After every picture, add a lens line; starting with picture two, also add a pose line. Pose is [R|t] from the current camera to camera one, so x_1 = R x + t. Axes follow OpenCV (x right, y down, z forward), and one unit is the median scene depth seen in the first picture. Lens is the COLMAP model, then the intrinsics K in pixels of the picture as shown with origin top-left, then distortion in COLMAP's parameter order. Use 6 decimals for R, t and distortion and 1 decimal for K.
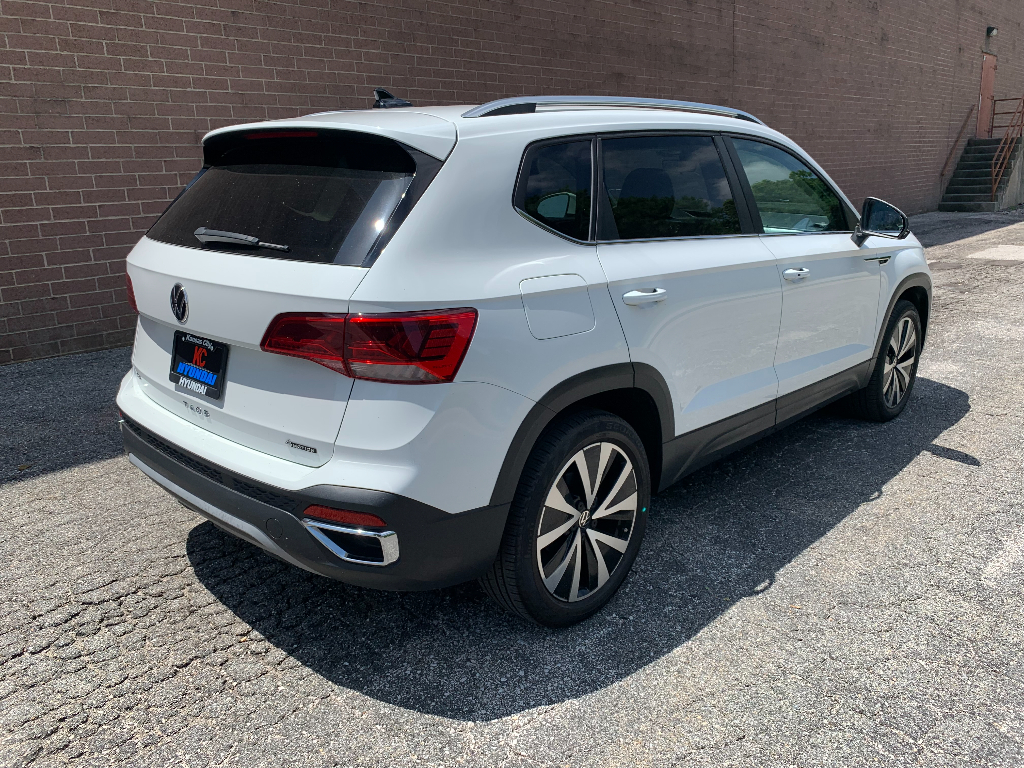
lens RADIAL K [[781.5, 0, 512.0], [0, 781.5, 384.0], [0, 0, 1]] dist [0.029871, -0.037799]
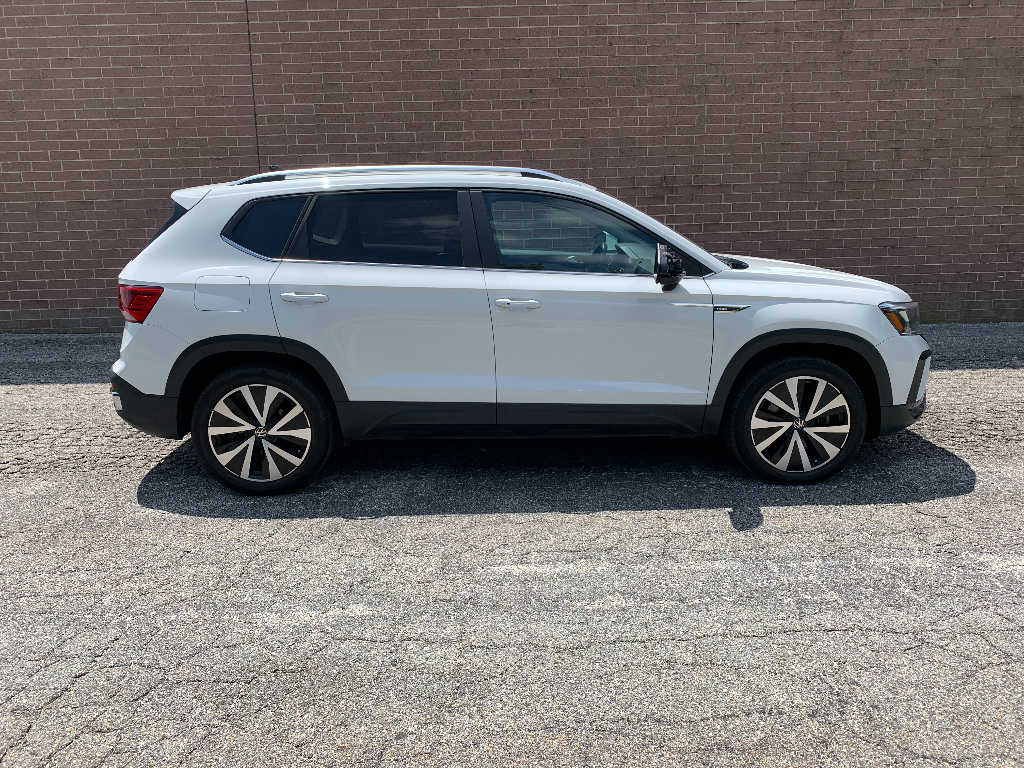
lens RADIAL K [[781.5, 0, 512.0], [0, 781.5, 384.0], [0, 0, 1]] dist [0.029871, -0.037799]
pose [[0.710686, 0.161062, -0.684824, 1.454991], [-0.186903, 0.981684, 0.036919, -0.074078], [0.678228, 0.101758, 0.727772, 0.165726]]
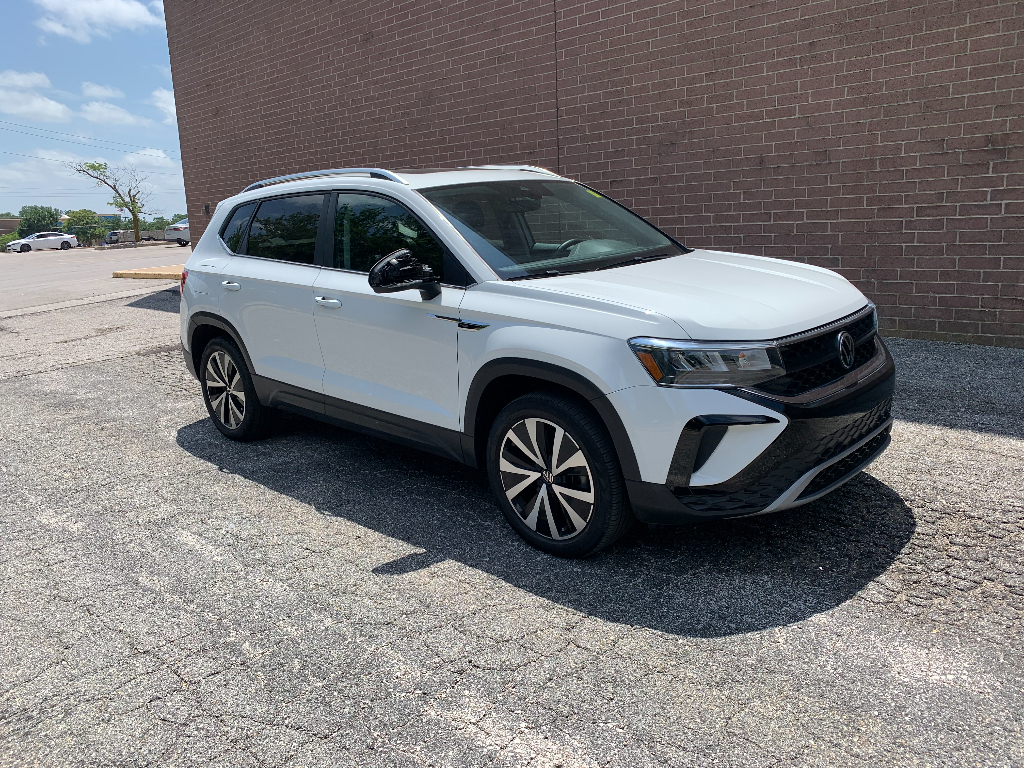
lens RADIAL K [[779.4, 0, 522.6], [0, 779.4, 385.8], [0, 0, 1]] dist [0.013490, -0.008404]
pose [[0.009709, 0.248298, -0.968635, 1.959095], [-0.220403, 0.945389, 0.240130, -0.465200], [0.975361, 0.211159, 0.063904, 1.529800]]
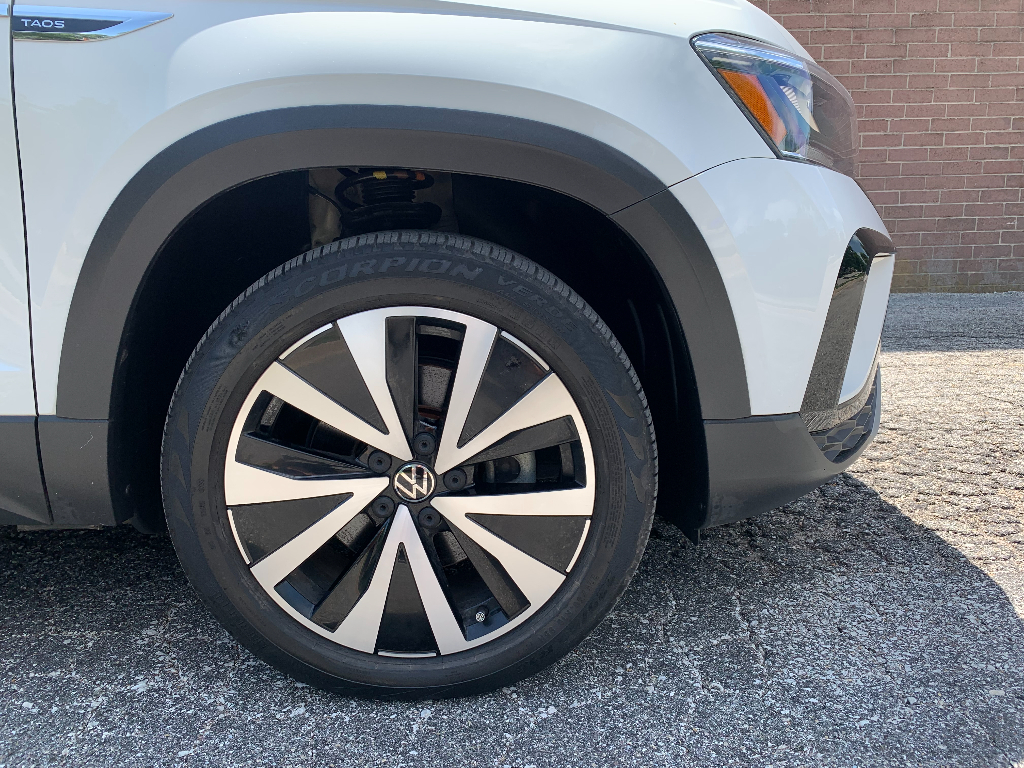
lens RADIAL K [[781.5, 0, 512.0], [0, 781.5, 384.0], [0, 0, 1]] dist [0.029871, -0.037799]
pose [[0.722157, 0.154041, -0.674360, 1.129416], [-0.186552, 0.982138, 0.024571, -0.119125], [0.666099, 0.108059, 0.737994, 1.392594]]
